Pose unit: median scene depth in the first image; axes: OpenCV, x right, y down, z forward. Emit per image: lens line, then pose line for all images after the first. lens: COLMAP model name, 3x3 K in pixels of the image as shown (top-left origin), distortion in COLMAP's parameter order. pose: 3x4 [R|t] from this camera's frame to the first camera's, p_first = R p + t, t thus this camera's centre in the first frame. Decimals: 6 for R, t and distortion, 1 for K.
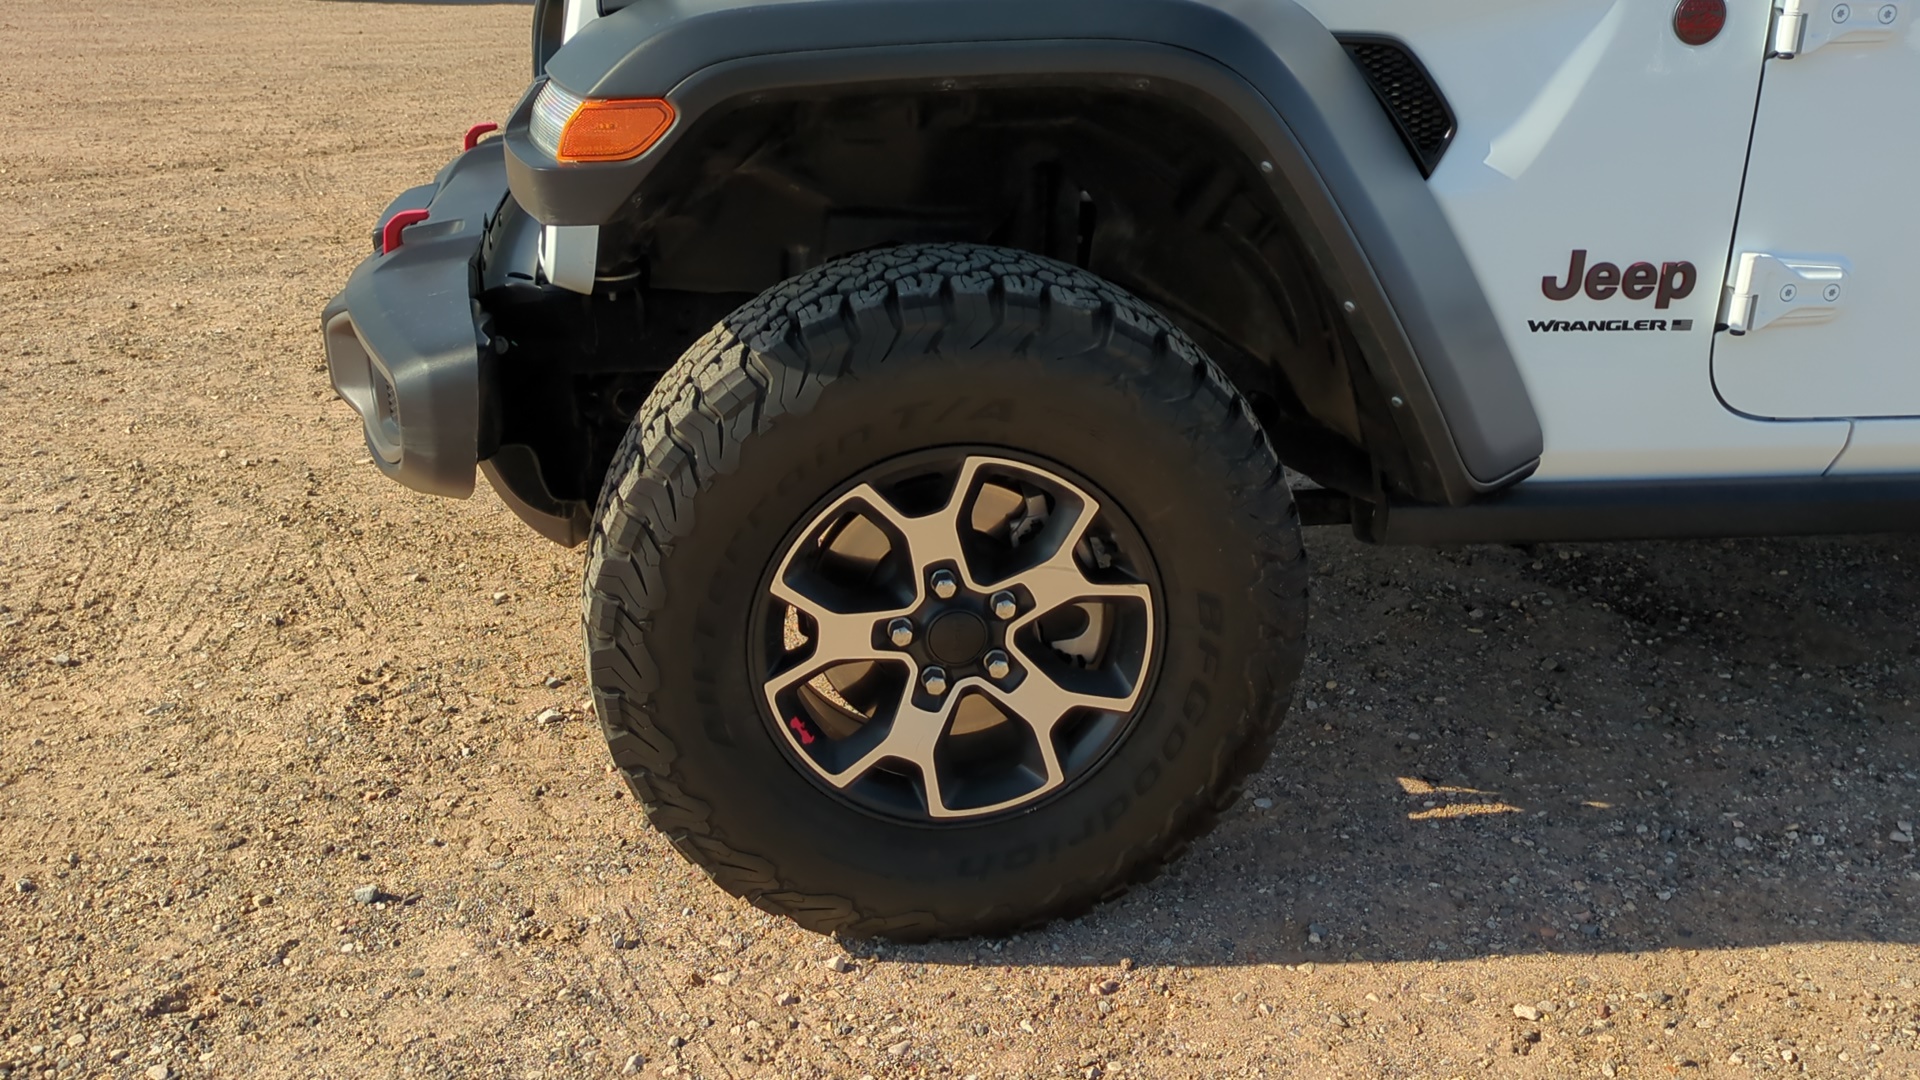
lens RADIAL K [[1649.6, 0, 965.0], [0, 1649.6, 552.0], [0, 0, 1]] dist [0.070354, -0.089855]
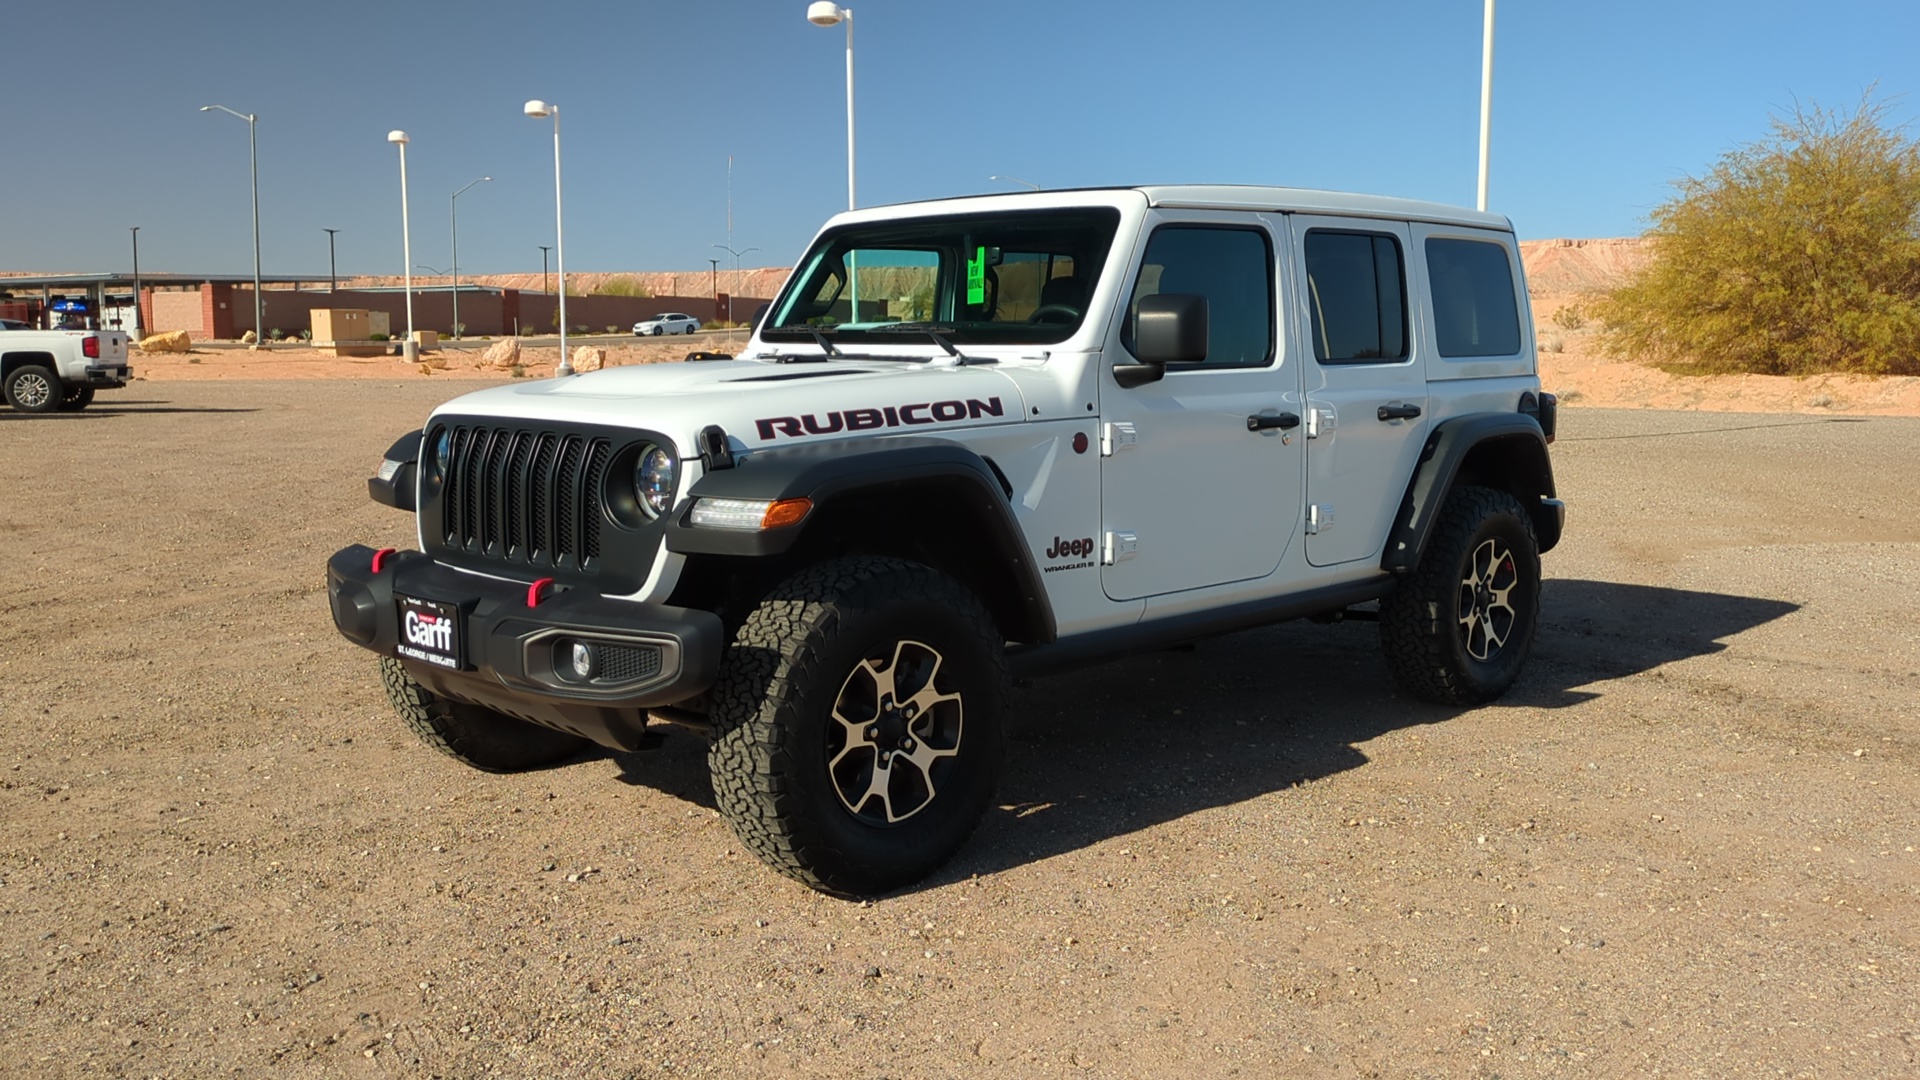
lens RADIAL K [[1649.6, 0, 969.7], [0, 1649.6, 531.1], [0, 0, 1]] dist [0.070354, -0.089855]
pose [[0.796014, -0.088482, 0.598776, -1.178955], [0.241040, 0.953771, -0.179499, 0.212195], [-0.555213, 0.287212, 0.780543, -0.807690]]
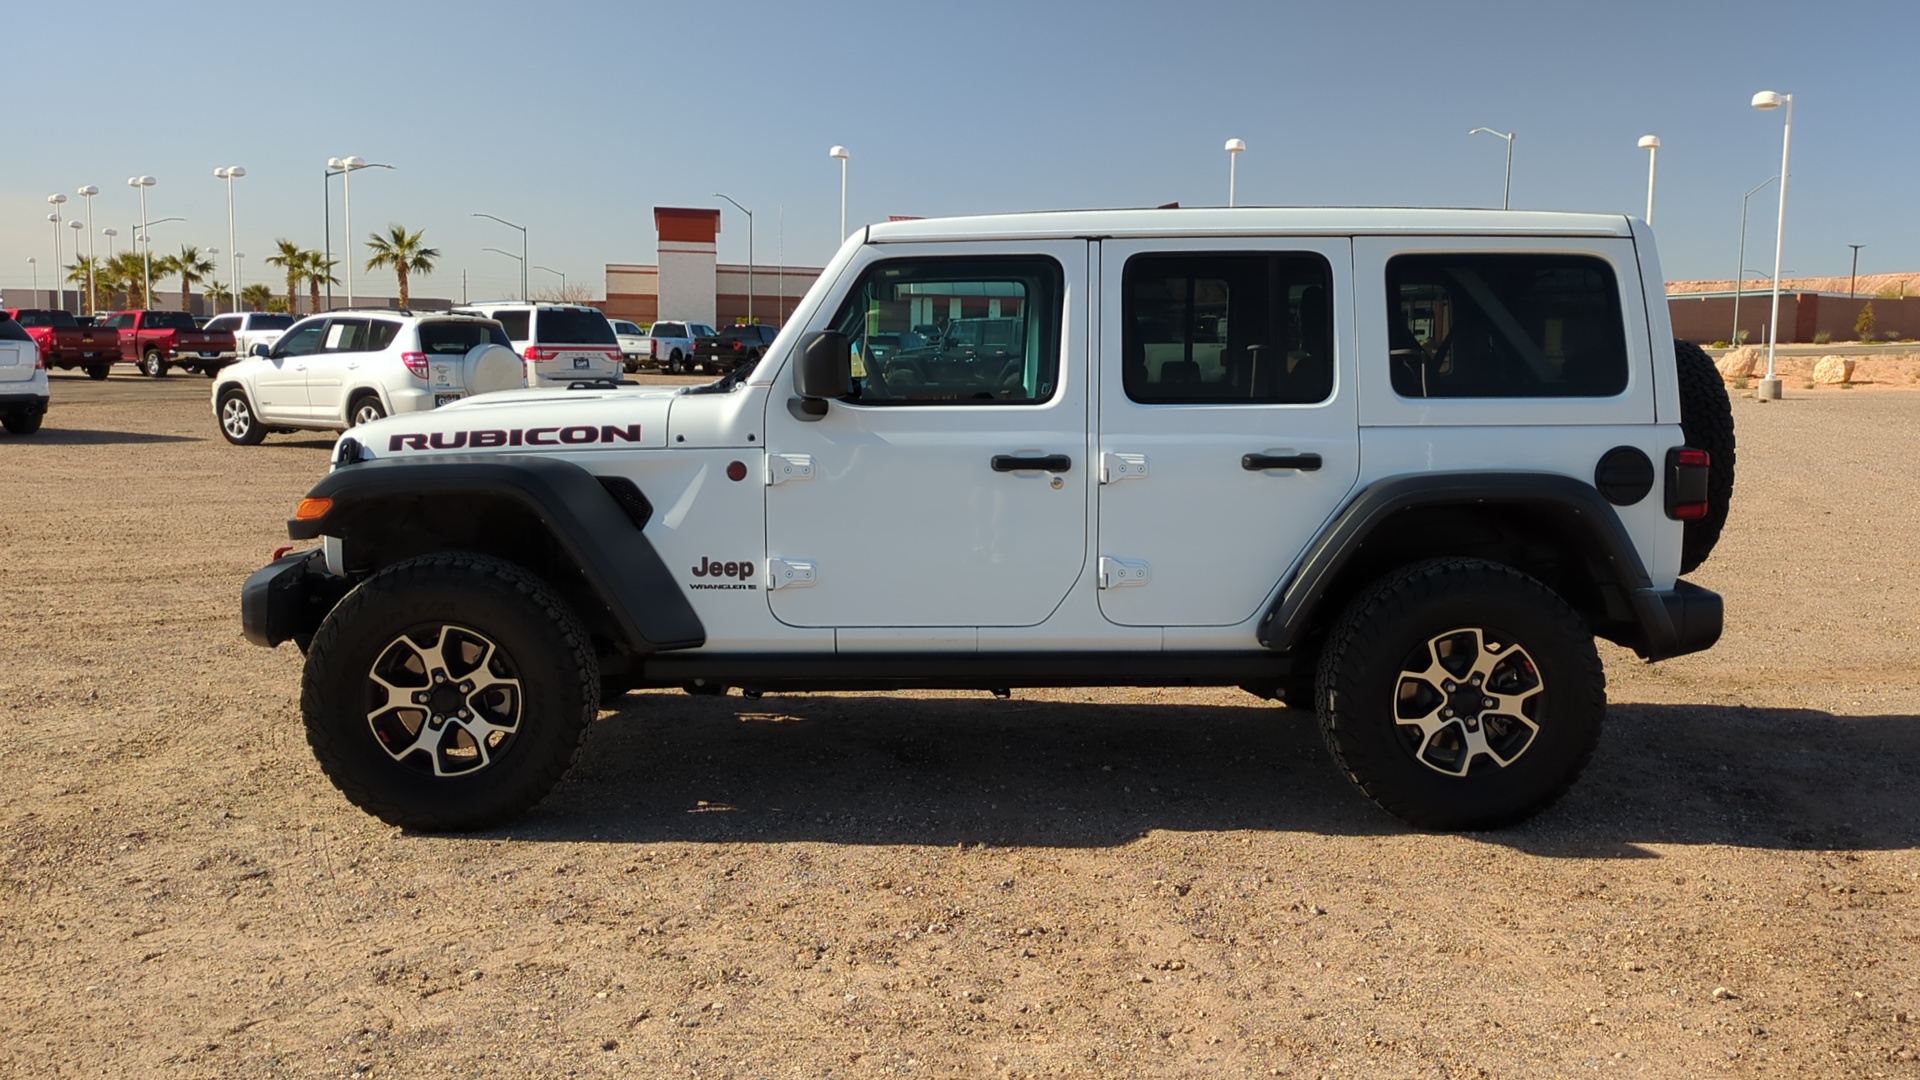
lens RADIAL K [[1649.6, 0, 968.3], [0, 1649.6, 531.1], [0, 0, 1]] dist [0.070354, -0.089855]
pose [[0.993204, -0.001868, -0.116370, 1.091448], [-0.029607, 0.962921, -0.268153, 0.462080], [0.112556, 0.269776, 0.956322, -1.437062]]
